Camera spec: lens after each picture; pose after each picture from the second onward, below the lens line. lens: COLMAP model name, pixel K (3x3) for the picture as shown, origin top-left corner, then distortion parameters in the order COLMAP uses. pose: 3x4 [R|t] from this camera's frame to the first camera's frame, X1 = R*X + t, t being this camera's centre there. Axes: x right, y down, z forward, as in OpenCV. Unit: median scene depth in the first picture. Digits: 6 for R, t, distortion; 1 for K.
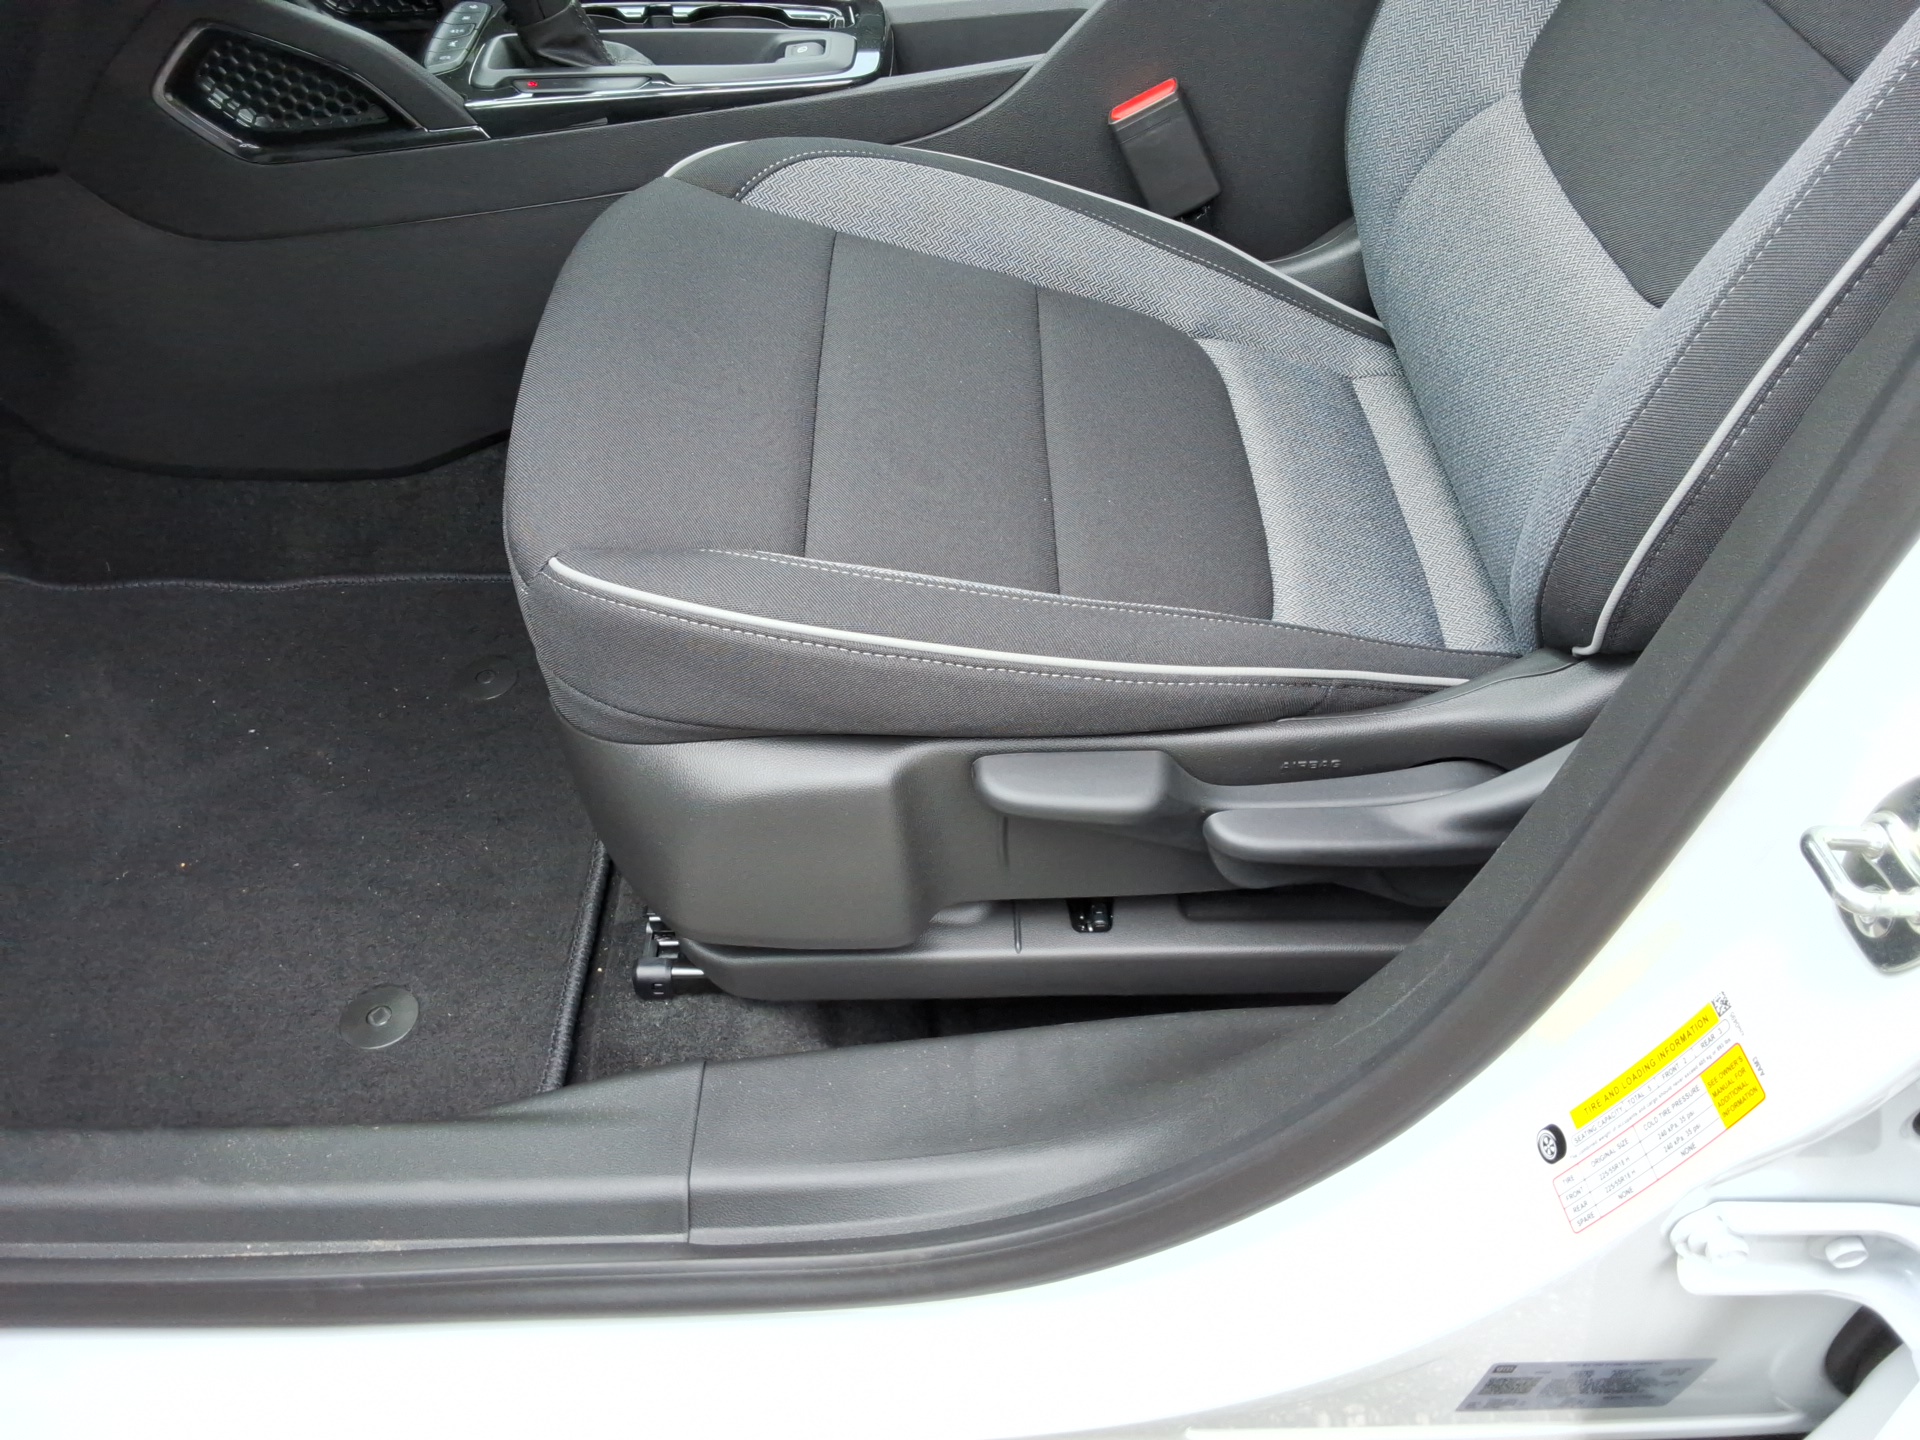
lens RADIAL K [[1541.0, 0, 962.1], [0, 1541.0, 711.9], [0, 0, 1]] dist [0.103999, -0.156116]
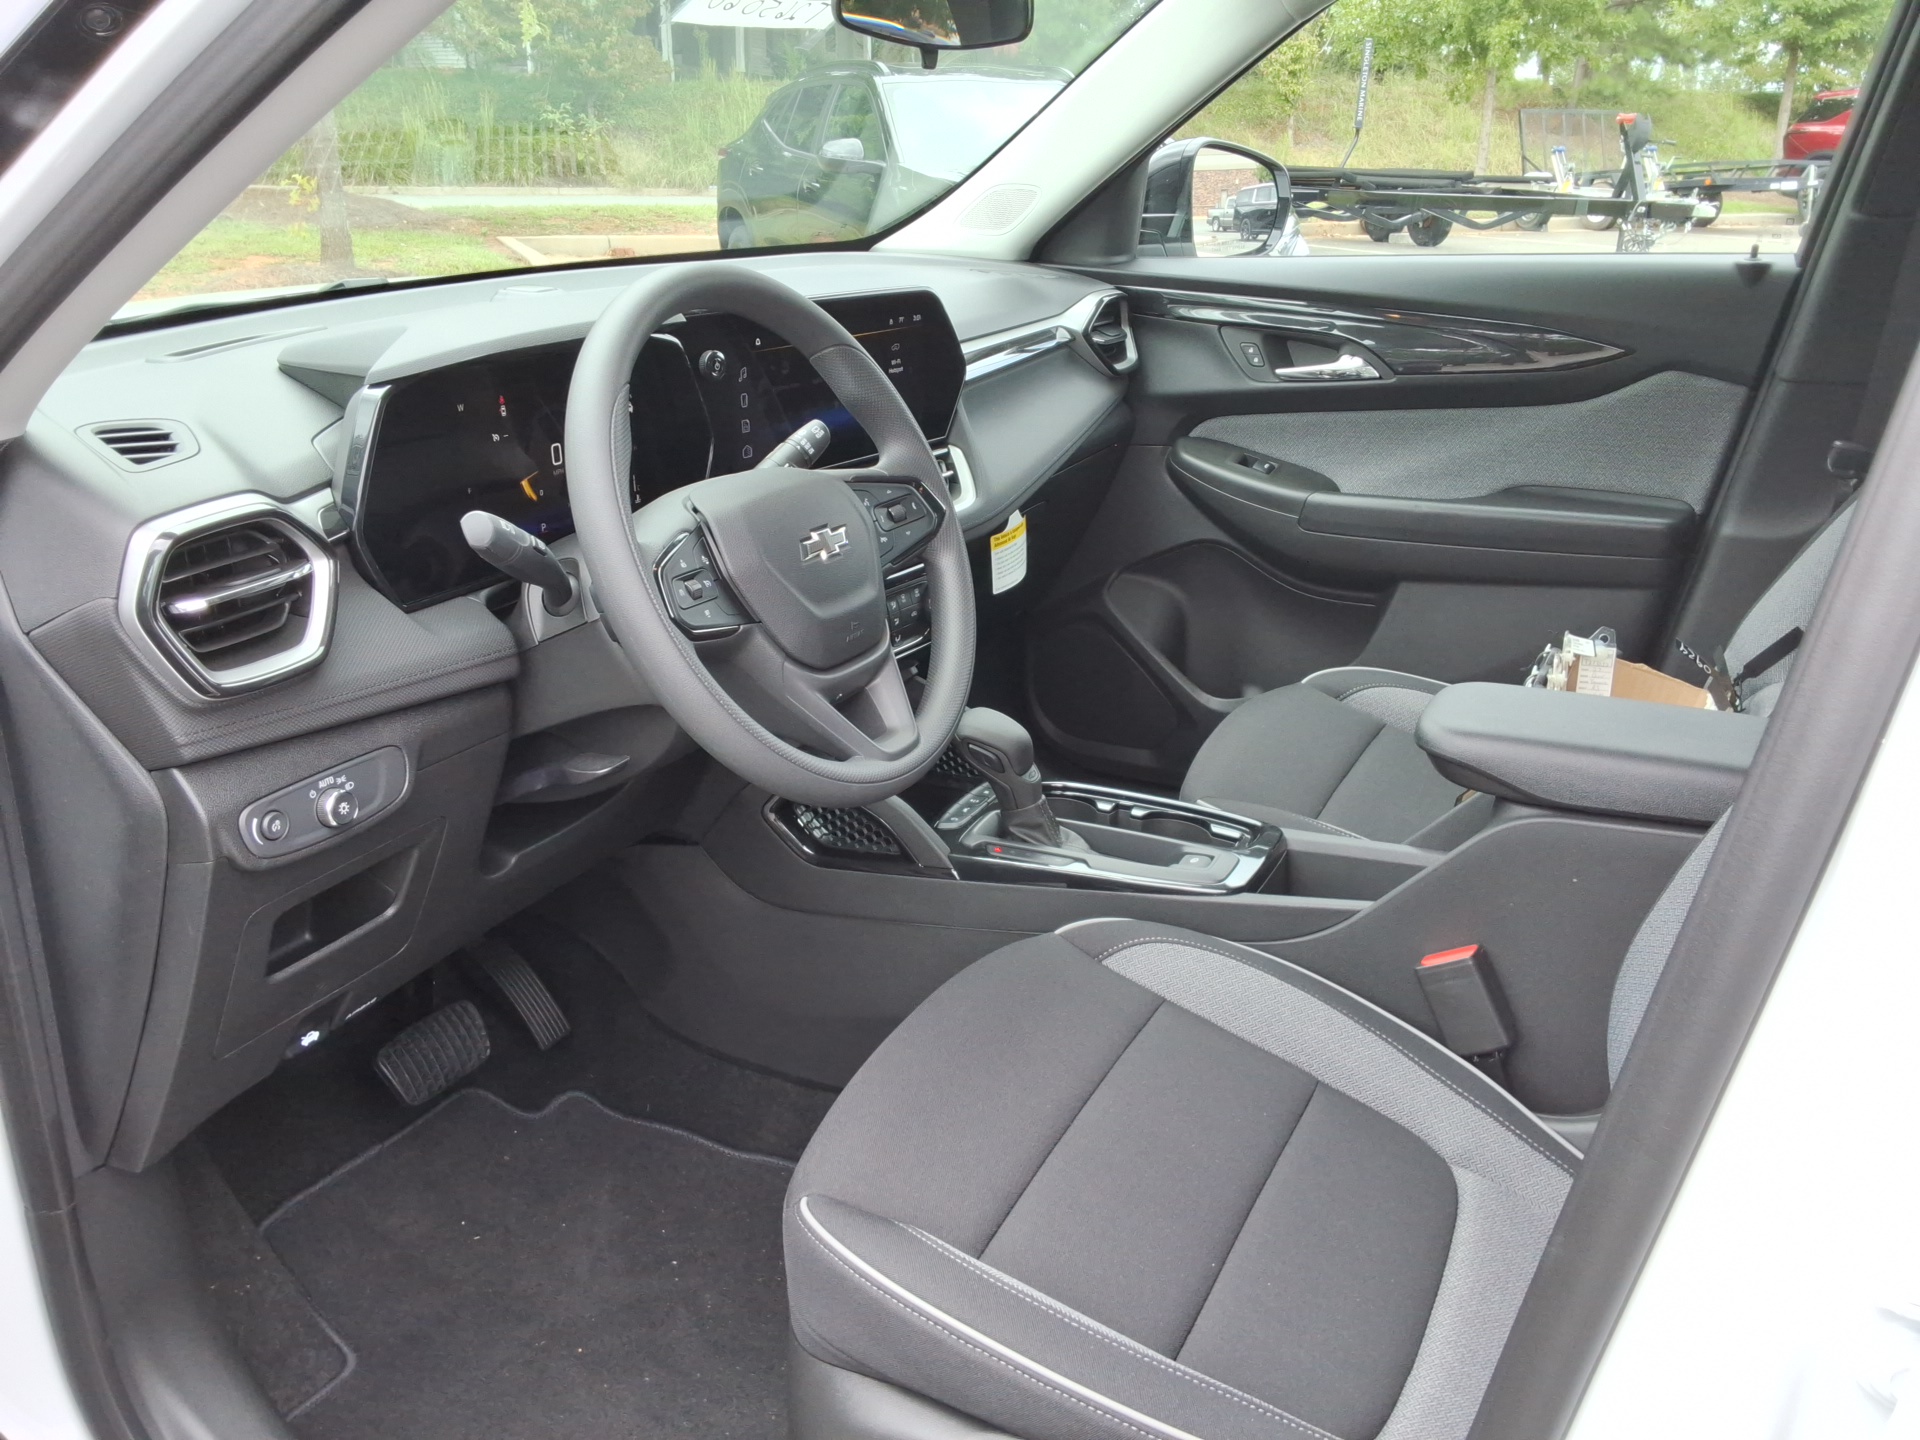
lens RADIAL K [[1541.0, 0, 978.8], [0, 1541.0, 687.3], [0, 0, 1]] dist [0.103999, -0.156116]
pose [[0.884504, 0.141382, -0.444595, 0.302774], [-0.311546, 0.888347, -0.337311, -0.058244], [0.347264, 0.436865, 0.829793, -0.214606]]
